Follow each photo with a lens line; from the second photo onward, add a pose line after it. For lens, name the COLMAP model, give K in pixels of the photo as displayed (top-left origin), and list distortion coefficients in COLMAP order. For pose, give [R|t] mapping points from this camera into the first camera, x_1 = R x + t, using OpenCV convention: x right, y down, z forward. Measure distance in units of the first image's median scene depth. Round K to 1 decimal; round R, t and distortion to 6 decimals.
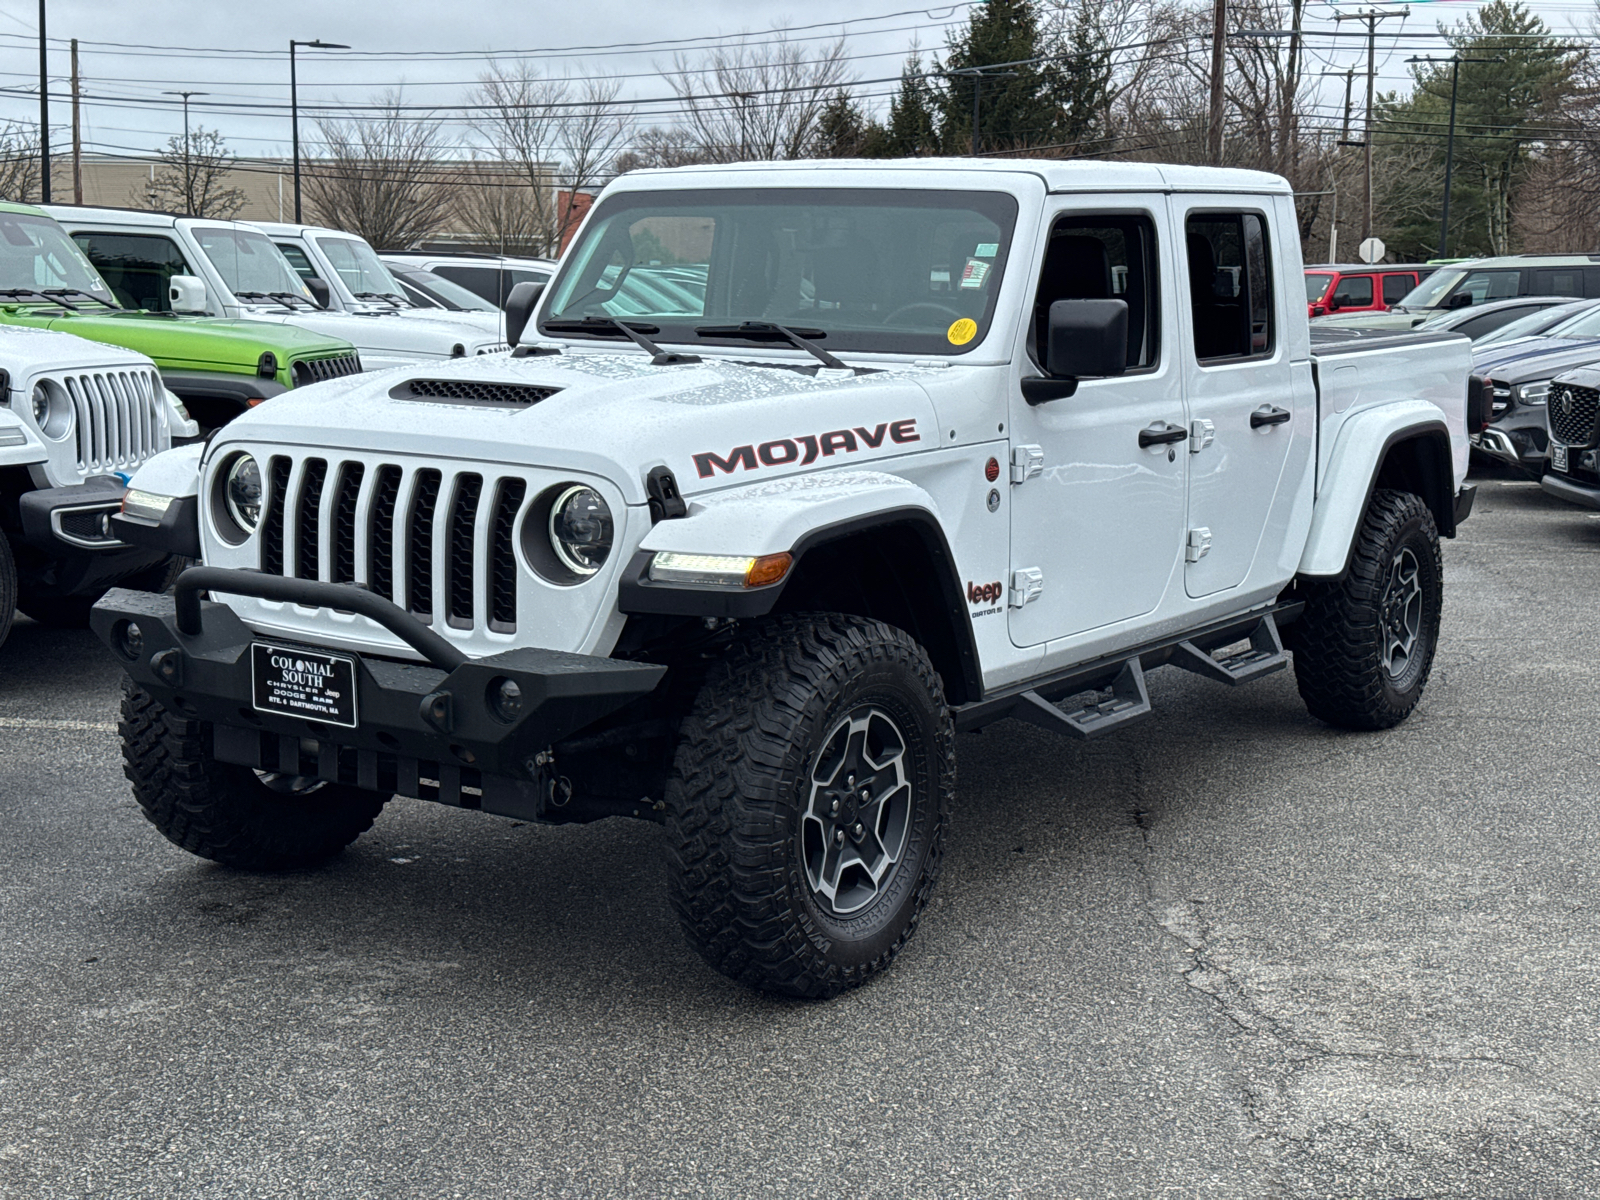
lens RADIAL K [[2277.2, 0, 800.0], [0, 2277.2, 600.0], [0, 0, 1]] dist [0.042901, 0.528306]
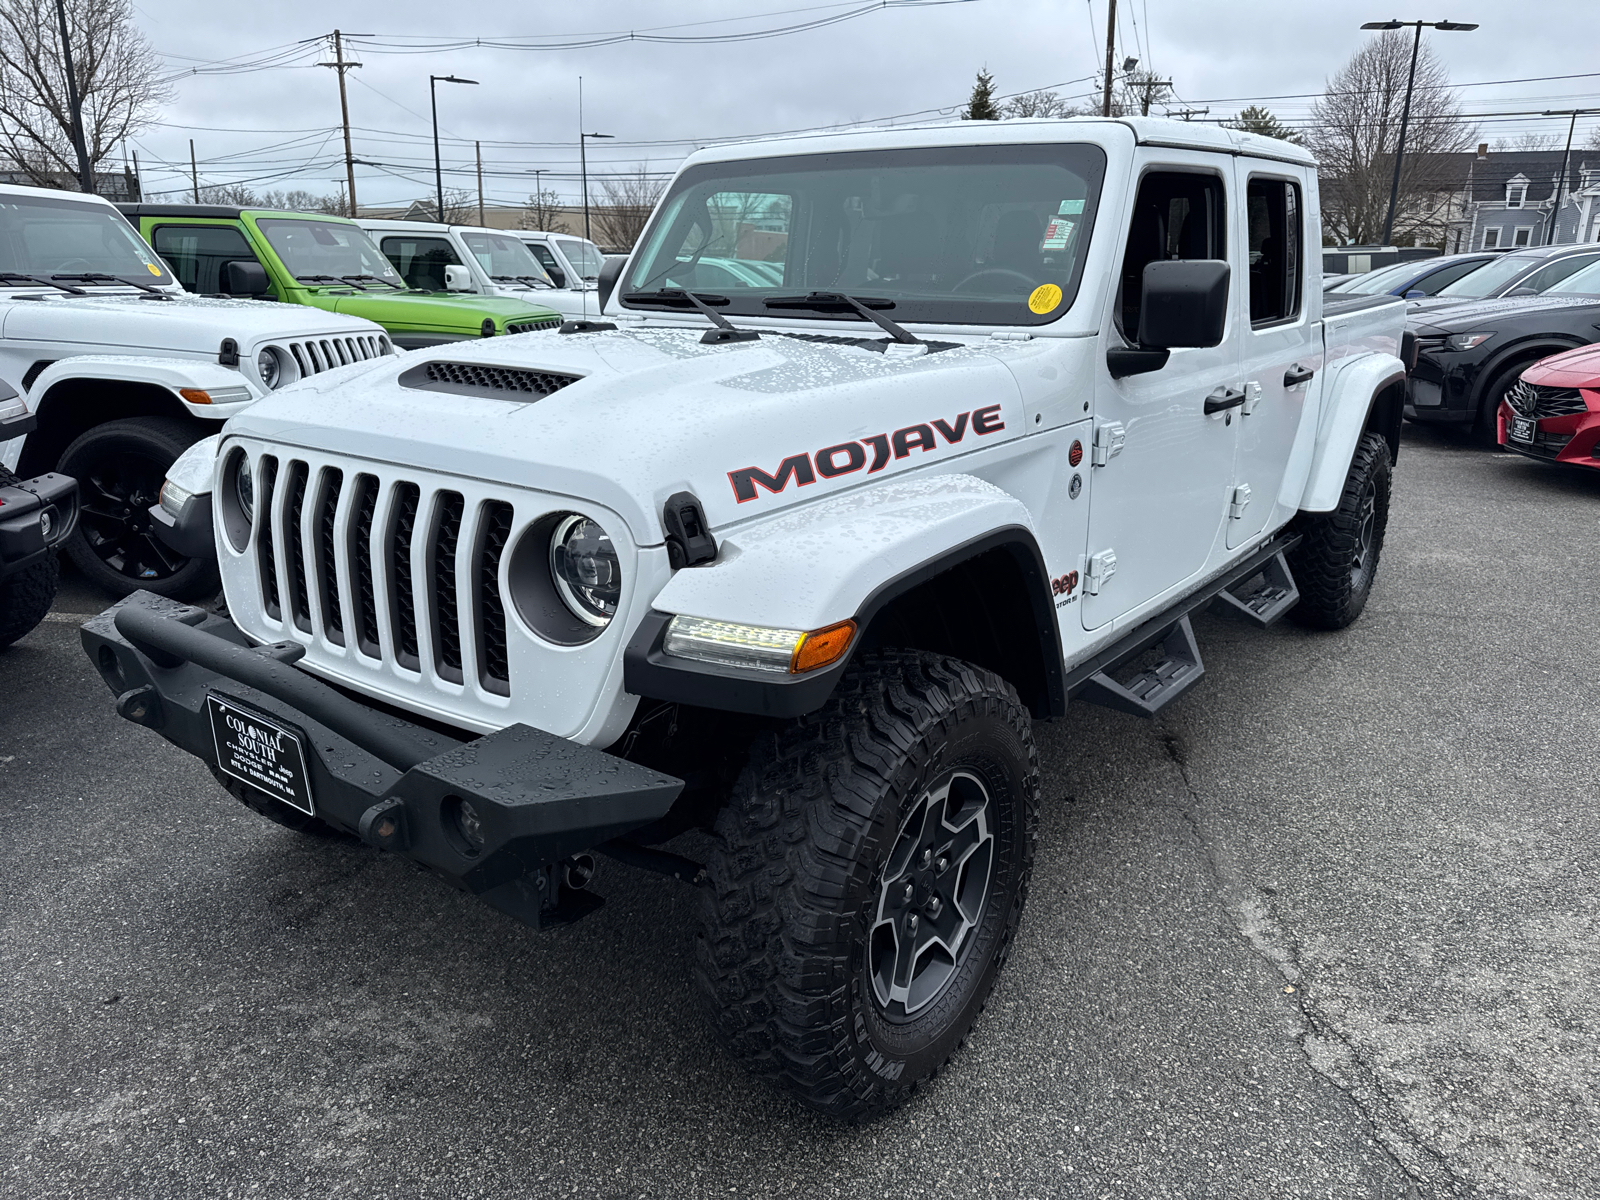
lens RADIAL K [[1135.8, 0, 803.7], [0, 1135.8, 606.7], [0, 0, 1]] dist [0.050862, -0.056196]
pose [[0.998574, 0.003891, -0.053243, -0.001023], [0.003949, 0.989223, 0.146363, -0.069354], [0.053238, -0.146364, 0.987797, 0.572053]]
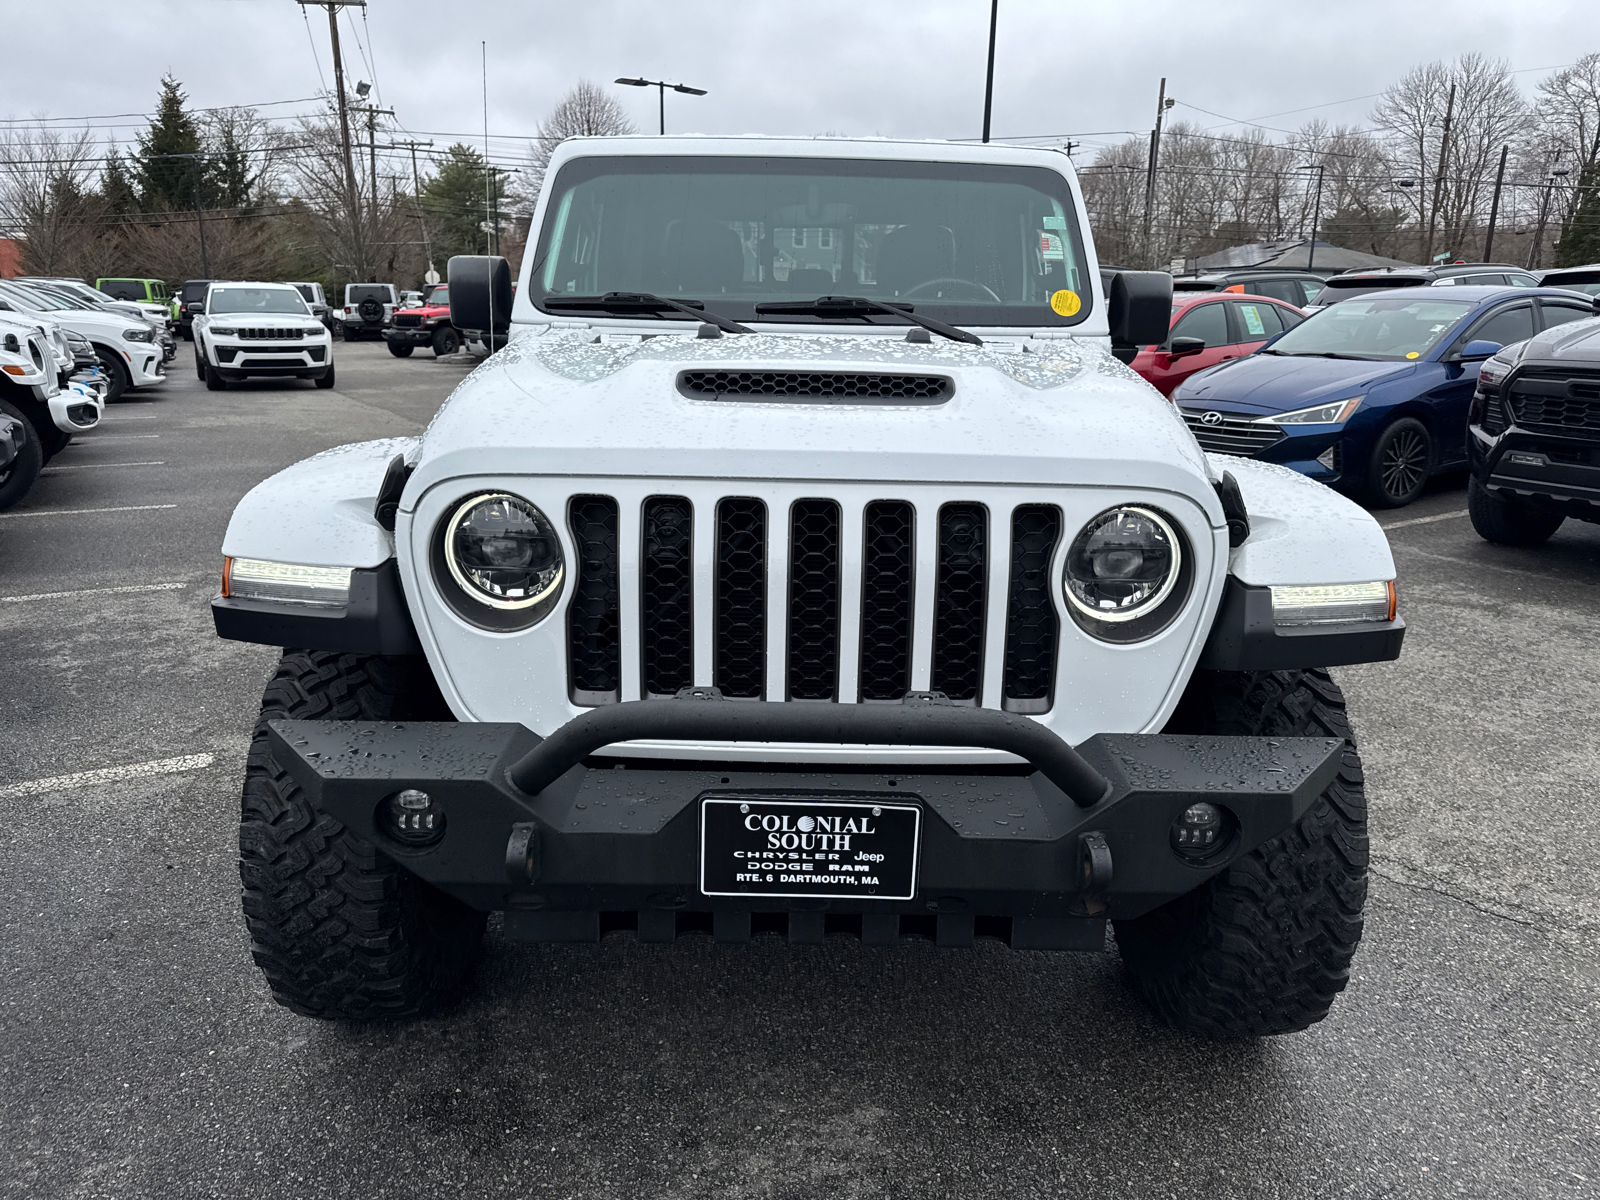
lens RADIAL K [[1158.3, 0, 805.4], [0, 1158.3, 599.9], [0, 0, 1]] dist [0.004948, -0.002885]
pose [[0.831021, -0.143426, 0.537432, -0.361235], [0.079452, 0.986885, 0.140517, -0.075510], [-0.550538, -0.074073, 0.831518, 0.679971]]
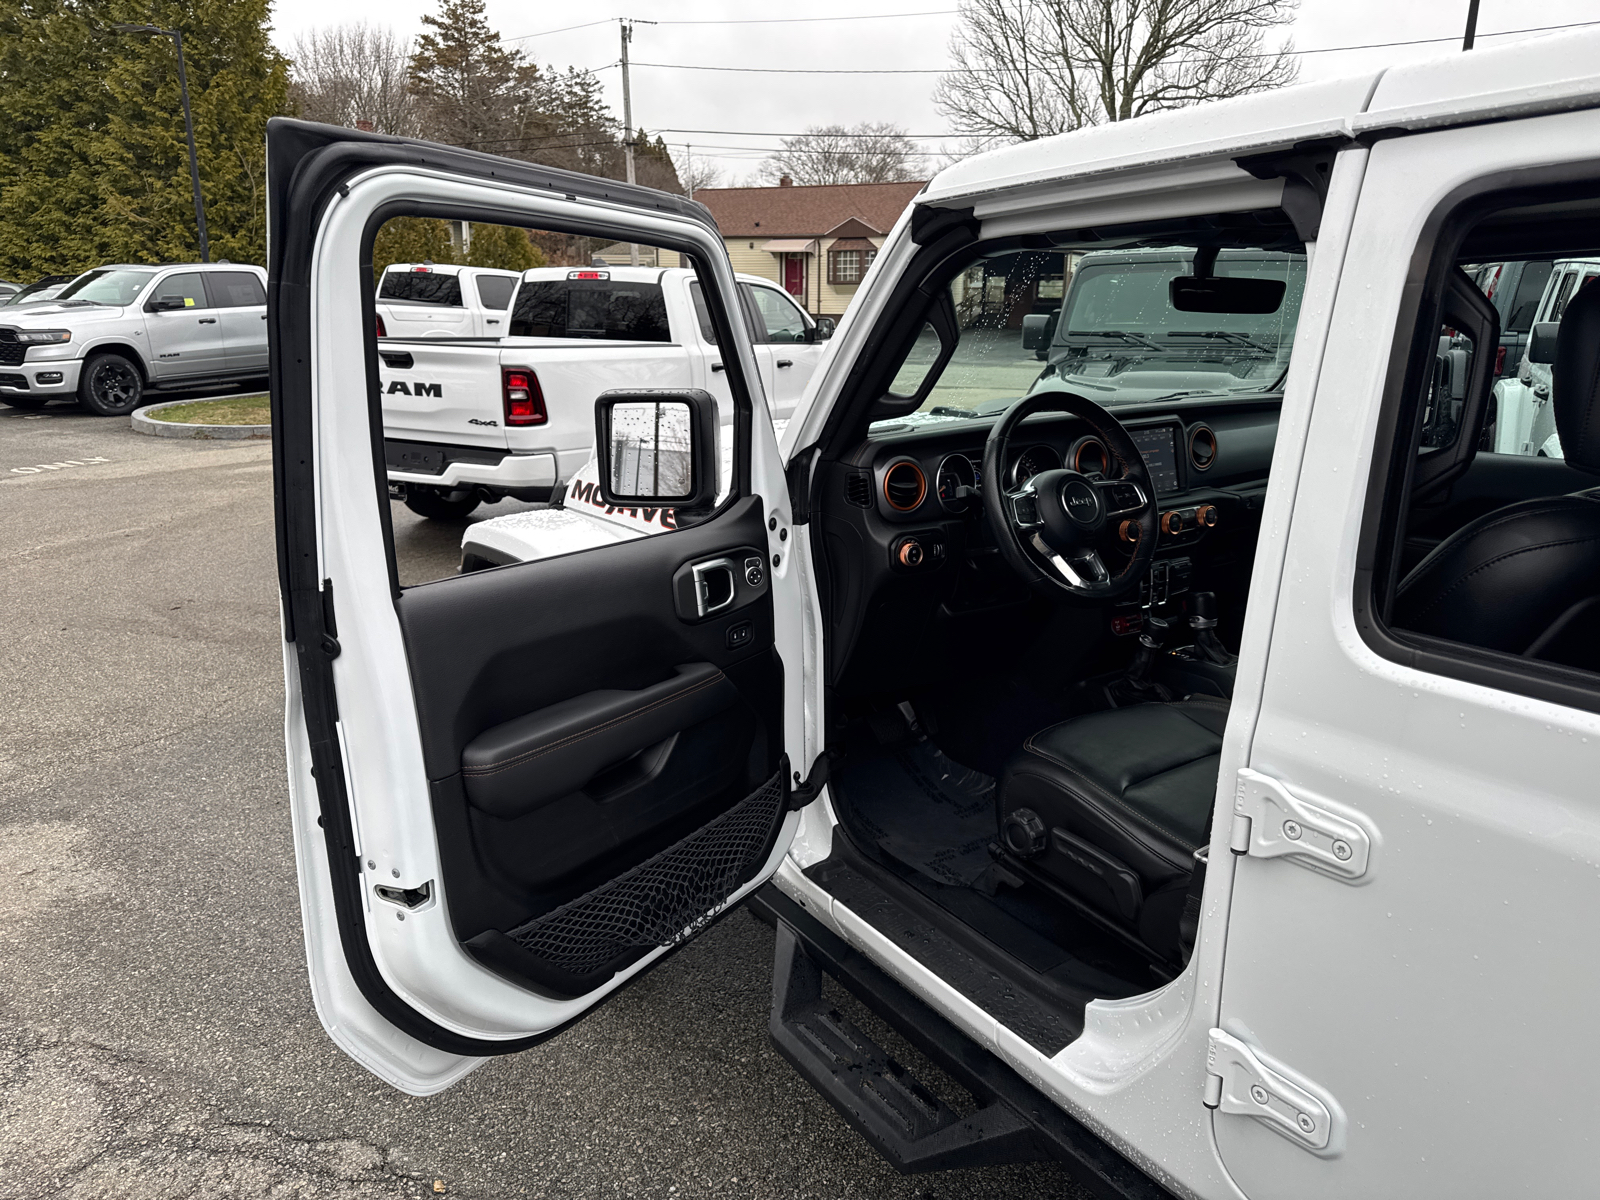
lens RADIAL K [[1135.8, 0, 803.7], [0, 1135.8, 606.7], [0, 0, 1]] dist [0.050862, -0.056196]
pose [[-0.372924, 0.229200, -0.899108, 0.456215], [-0.138114, 0.944503, 0.298058, -0.187936], [0.917525, 0.235332, -0.320572, 1.237833]]
